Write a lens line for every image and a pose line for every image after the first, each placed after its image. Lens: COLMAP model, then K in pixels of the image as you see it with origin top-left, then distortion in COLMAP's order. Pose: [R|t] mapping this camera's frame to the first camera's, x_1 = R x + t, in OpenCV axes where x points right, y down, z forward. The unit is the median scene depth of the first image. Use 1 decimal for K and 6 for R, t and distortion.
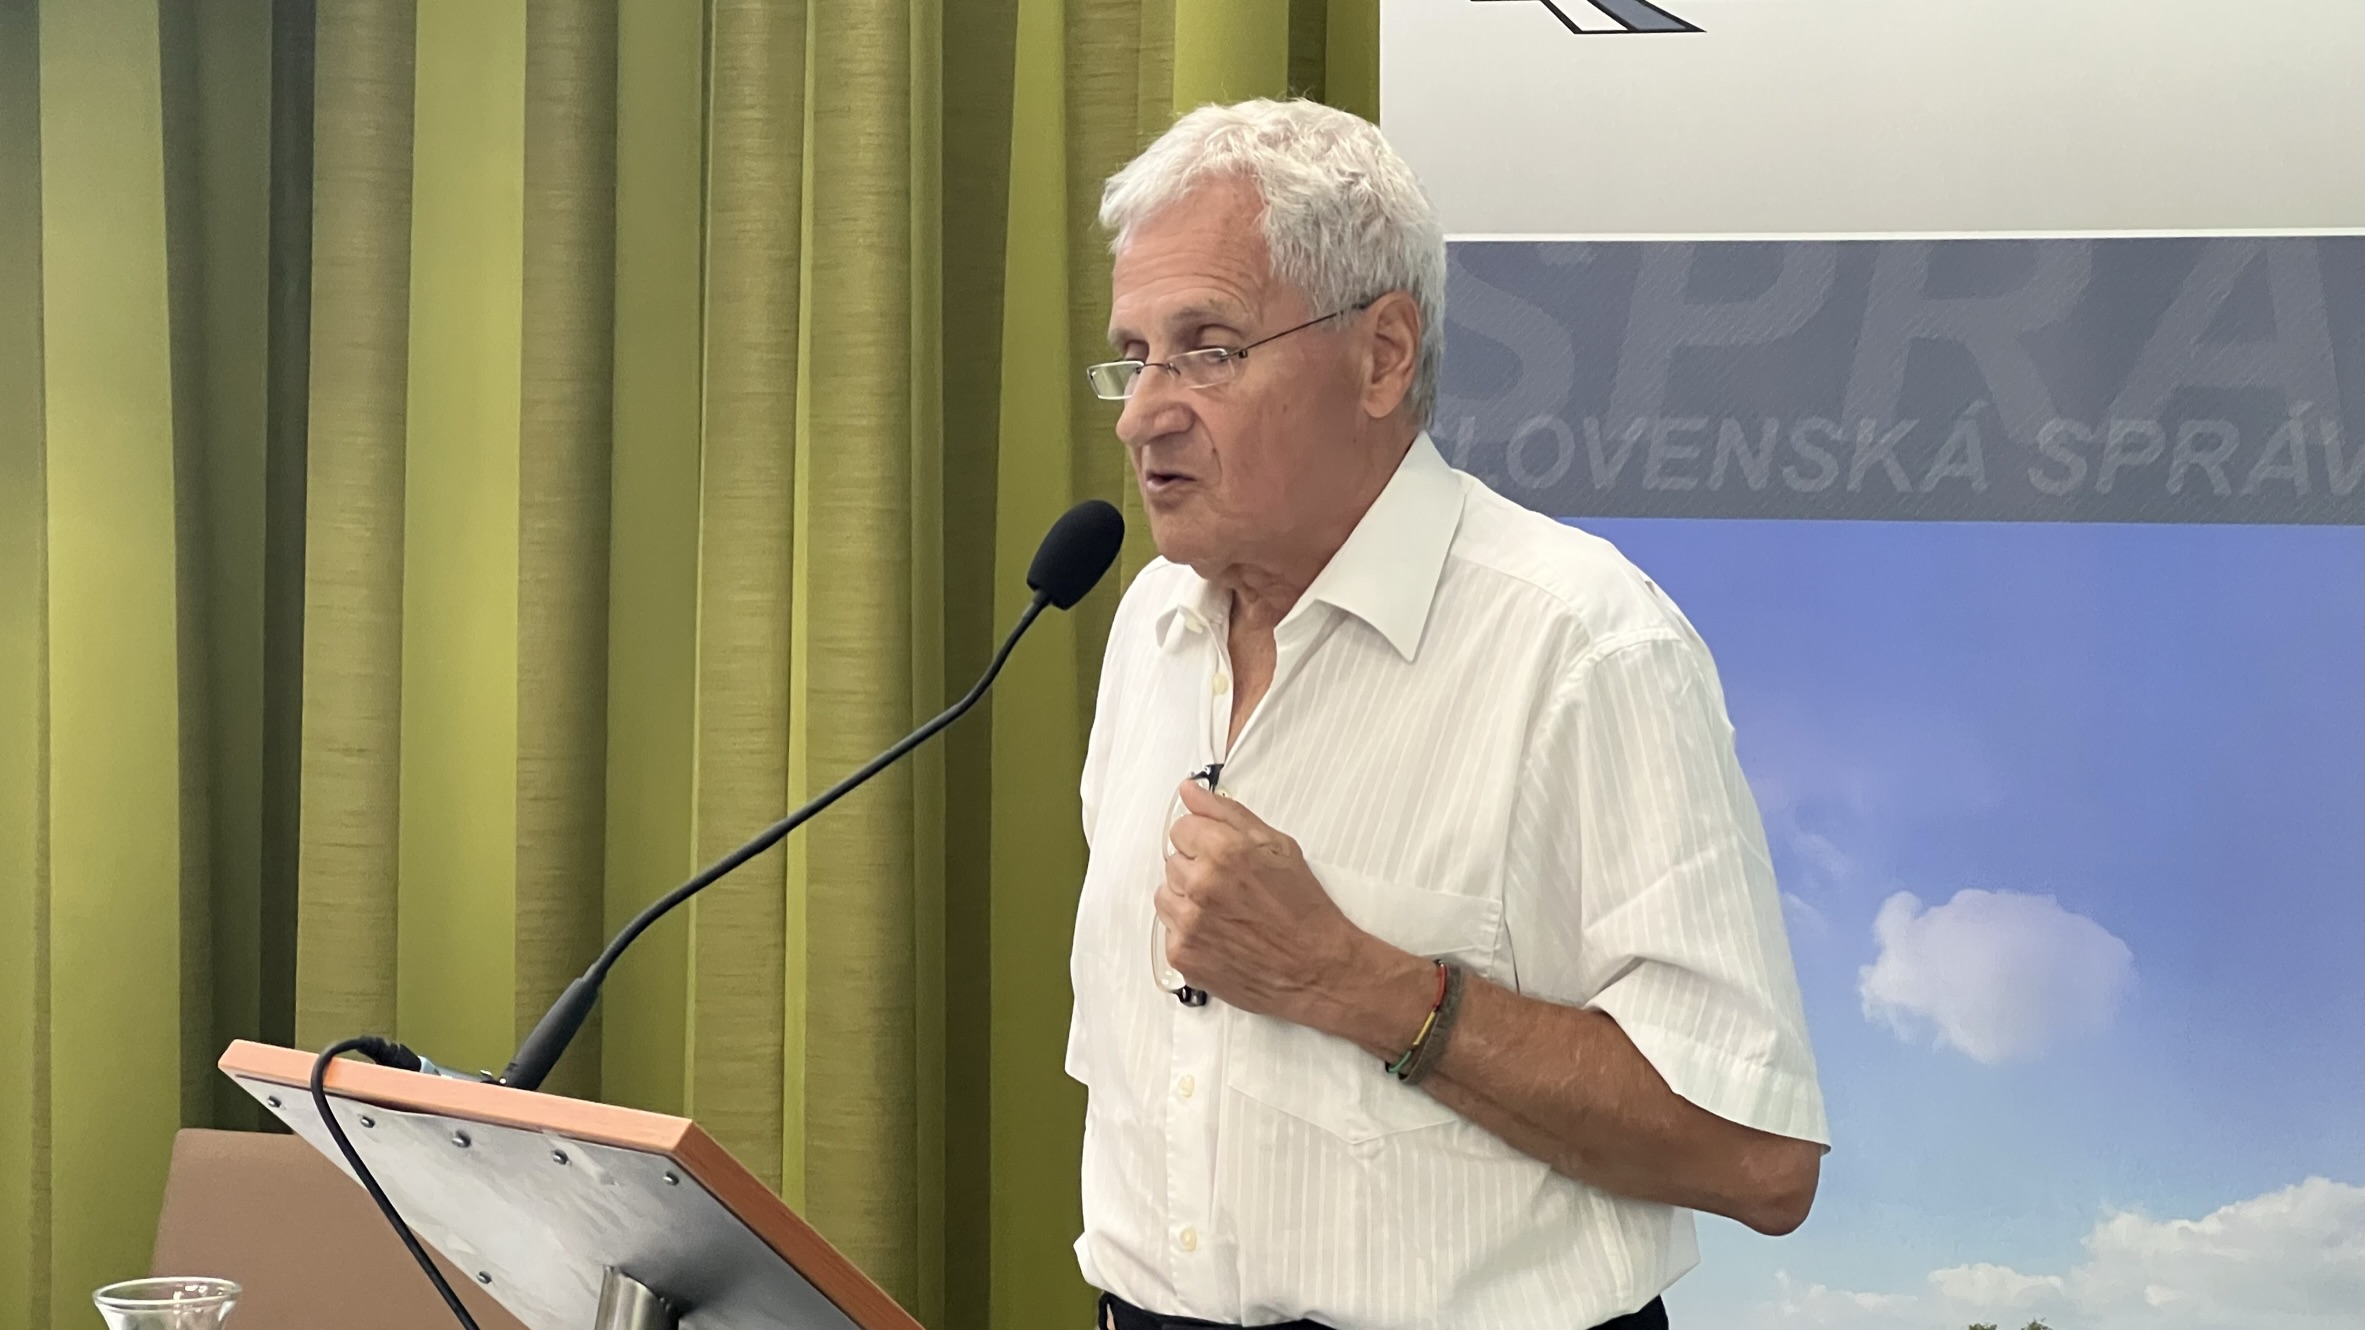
lens RADIAL K [[4852.5, 0, 1120.0], [0, 4852.5, 568.7], [0, 0, 1]] dist [0.144737, 0.000000]
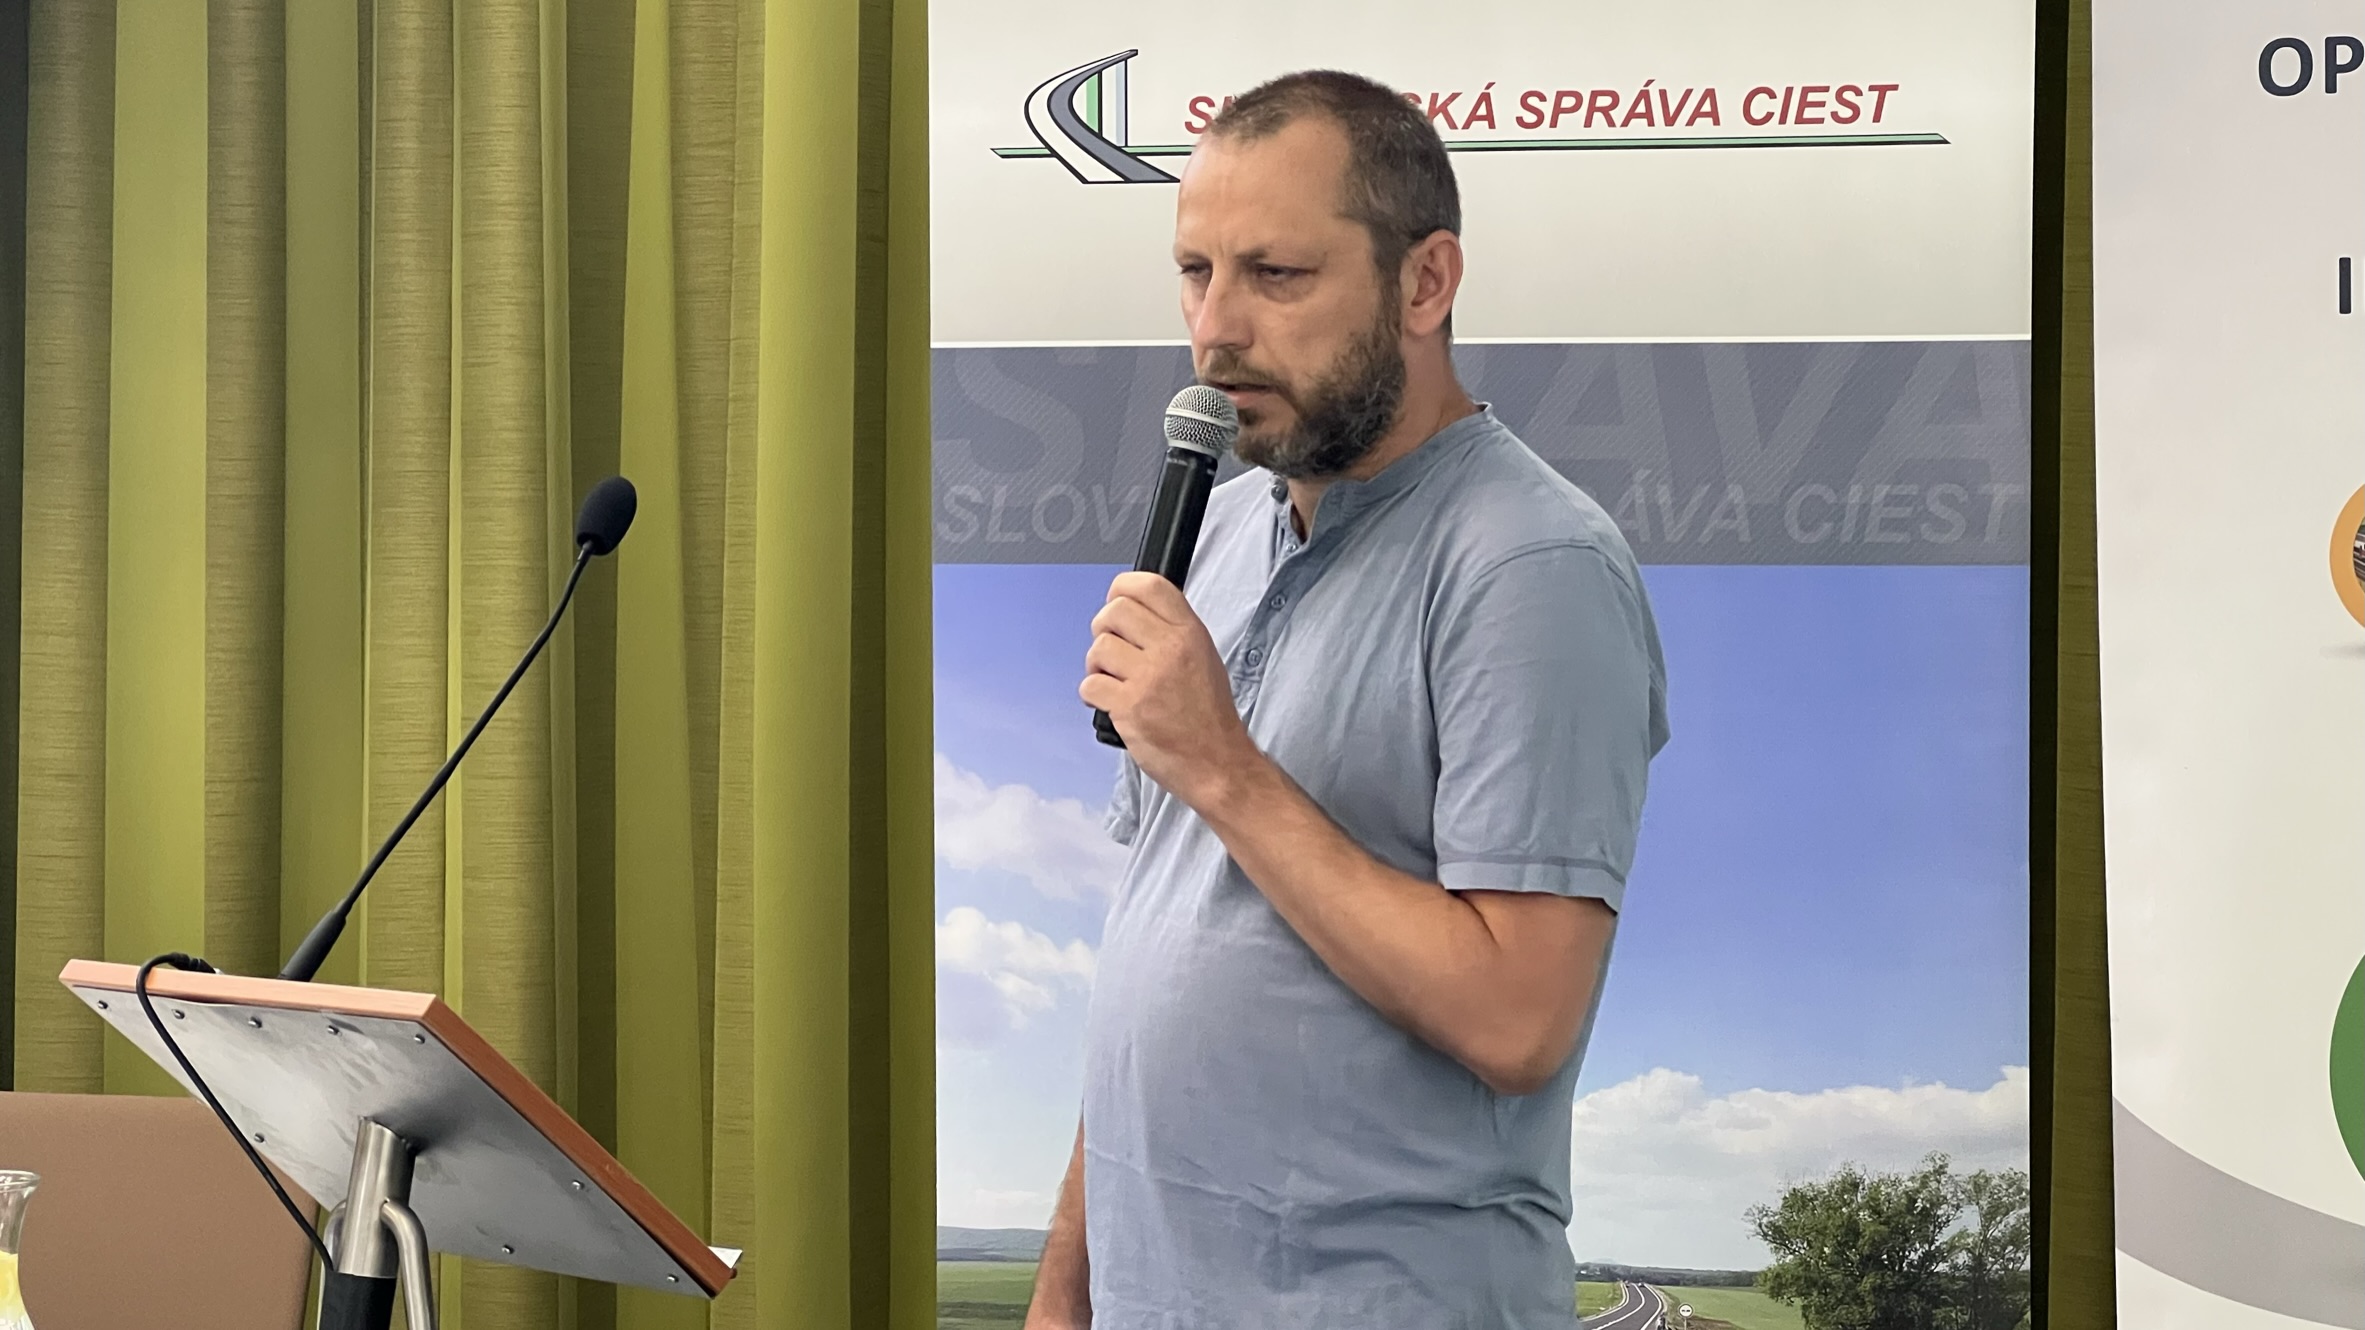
lens RADIAL K [[4852.5, 0, 1190.2], [0, 4852.5, 622.1], [0, 0, 1]] dist [0.144737, 0.000000]
pose [[0.994801, -0.010355, 0.101311, -0.006914], [0.010711, 0.999938, -0.002971, 0.006844], [-0.101274, 0.004040, 0.994850, -0.213156]]
